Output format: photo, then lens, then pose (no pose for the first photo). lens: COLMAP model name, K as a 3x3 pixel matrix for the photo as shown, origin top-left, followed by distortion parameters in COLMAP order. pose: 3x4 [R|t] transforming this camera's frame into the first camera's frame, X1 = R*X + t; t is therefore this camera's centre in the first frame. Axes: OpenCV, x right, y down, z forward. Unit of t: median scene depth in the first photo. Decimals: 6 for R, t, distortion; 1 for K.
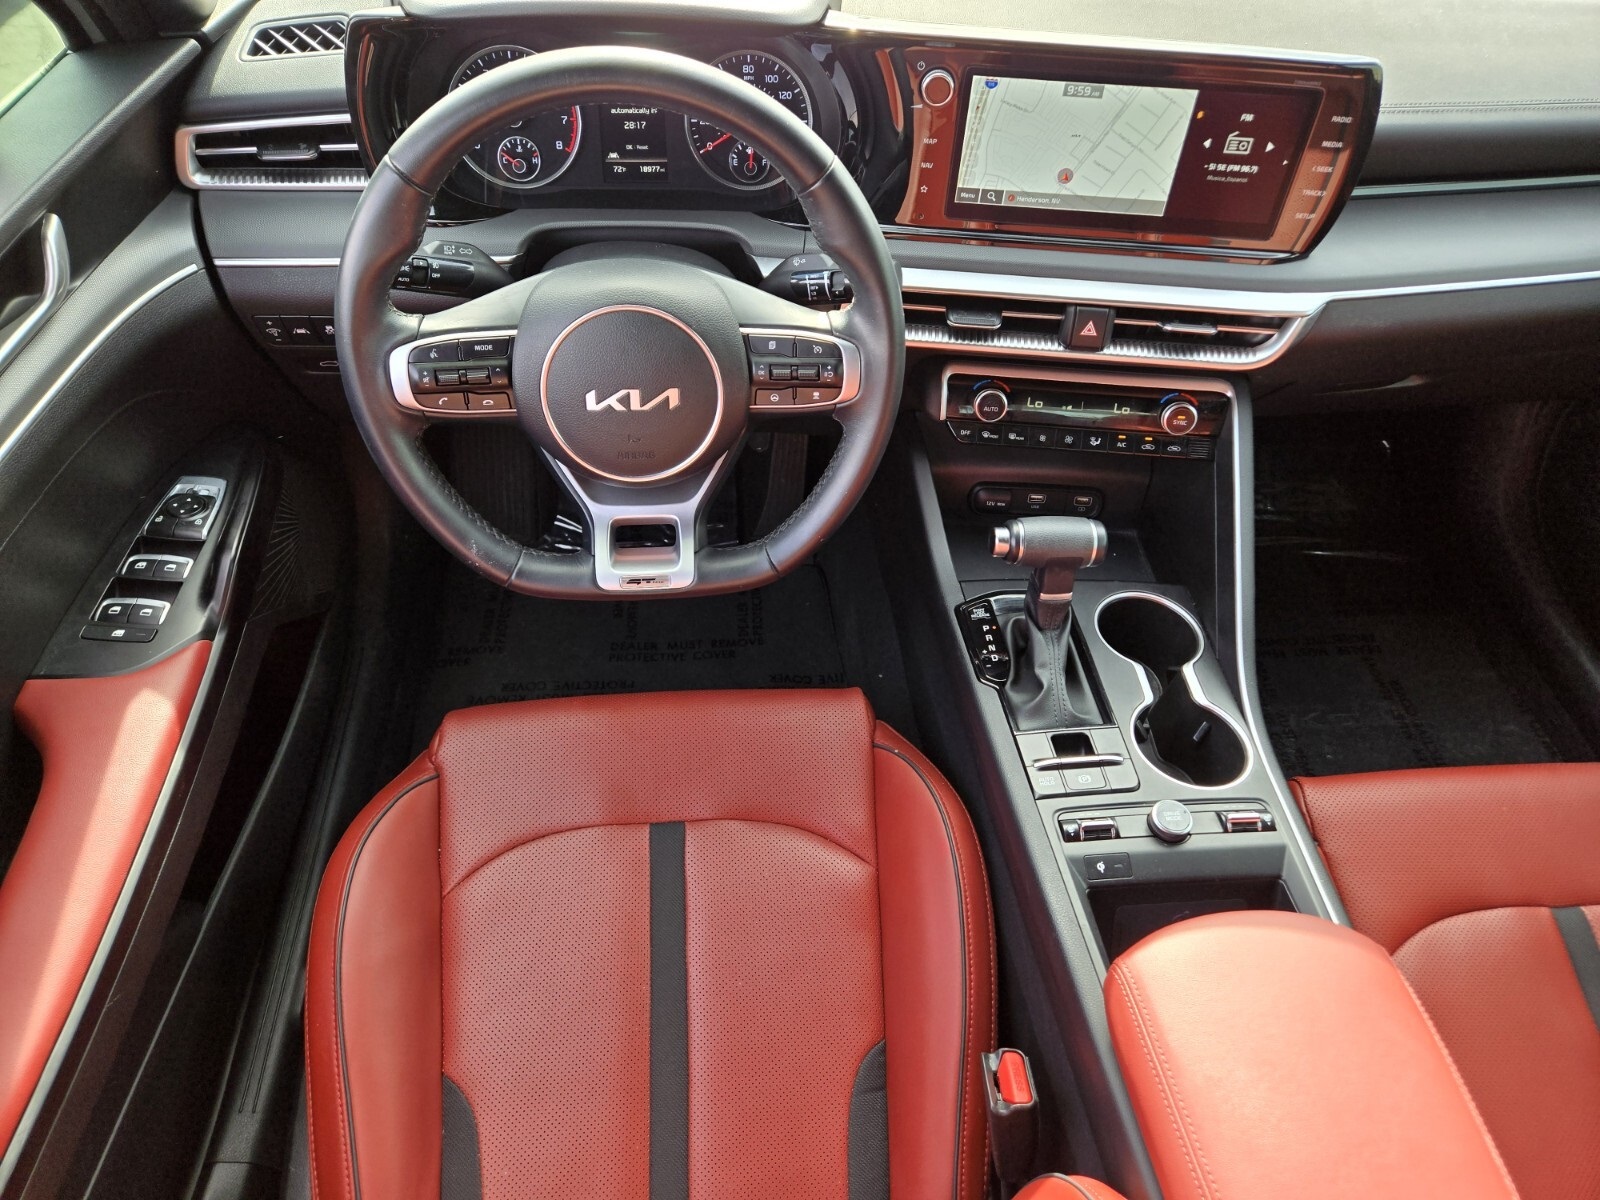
lens RADIAL K [[1073.1, 0, 800.0], [0, 1073.1, 600.0], [0, 0, 1]] dist [0.046331, -0.001775]
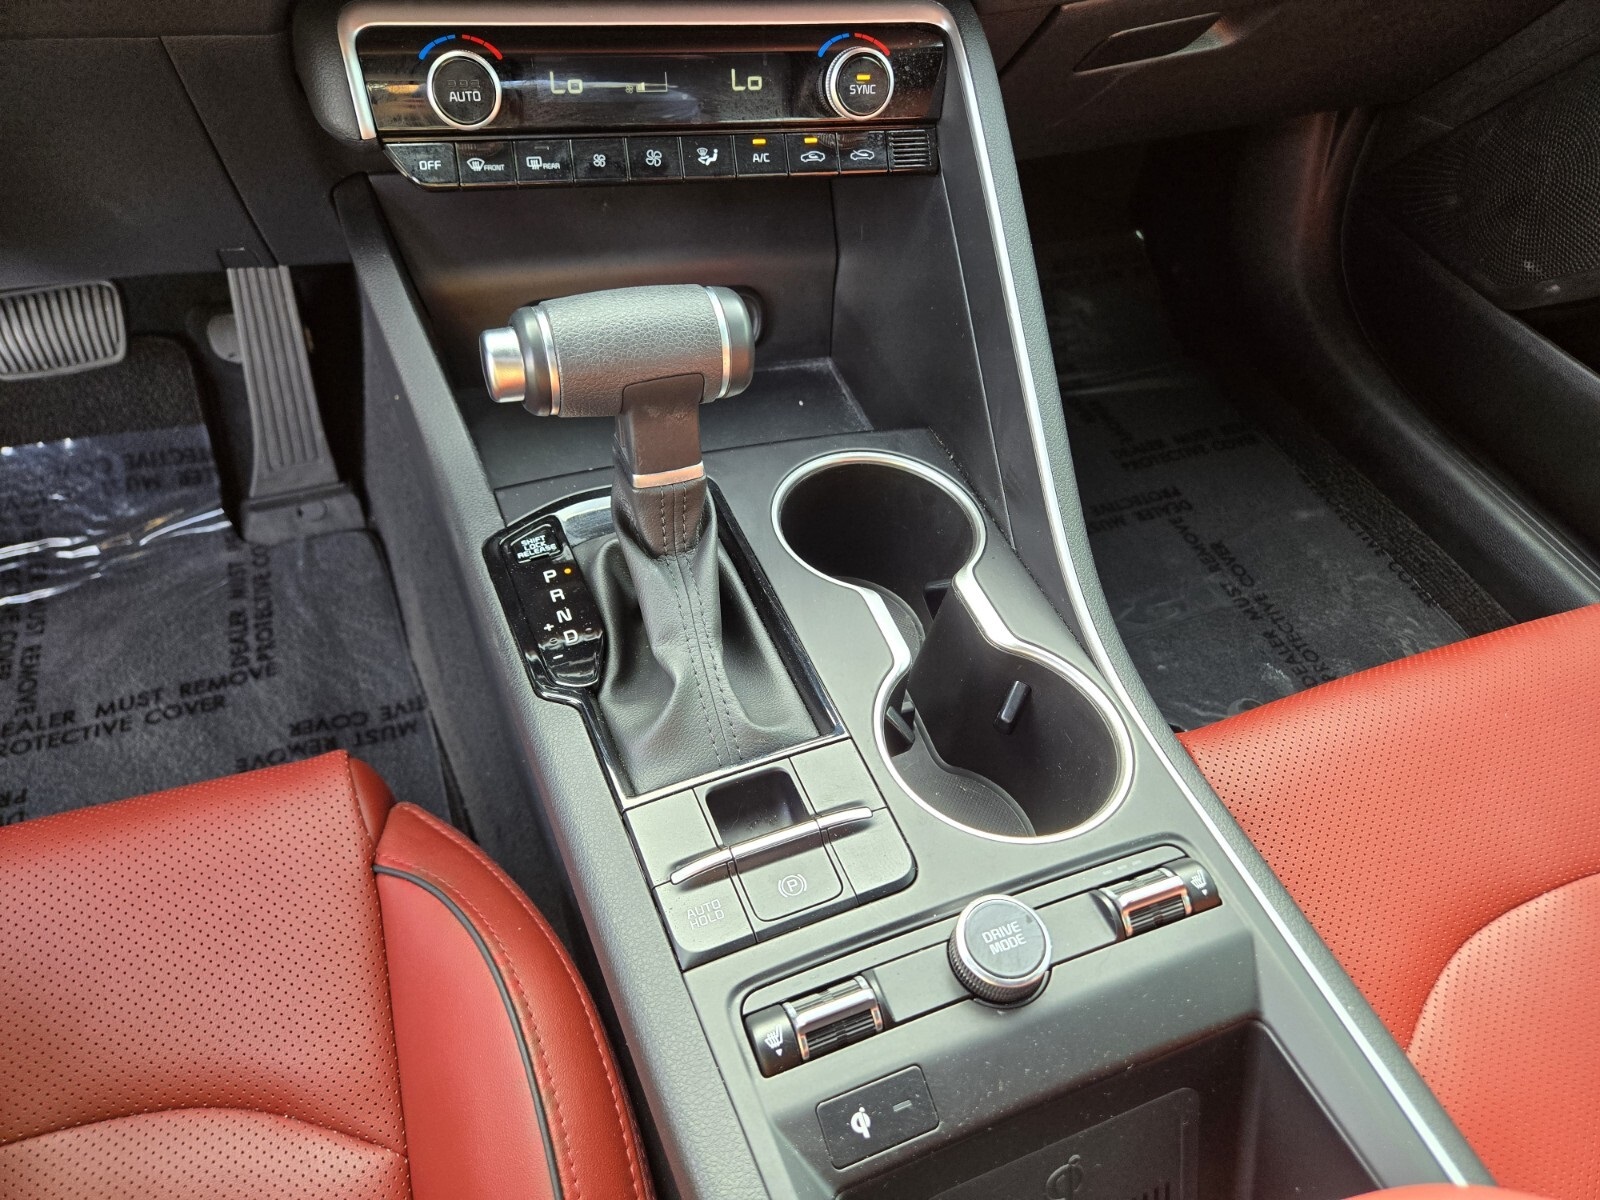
lens RADIAL K [[1073.1, 0, 800.0], [0, 1073.1, 600.0], [0, 0, 1]] dist [0.046331, -0.001775]
pose [[0.958004, -0.189828, 0.214925, 0.177418], [0.182141, 0.981721, 0.055215, 0.031147], [-0.221478, -0.013750, 0.975068, 0.531312]]
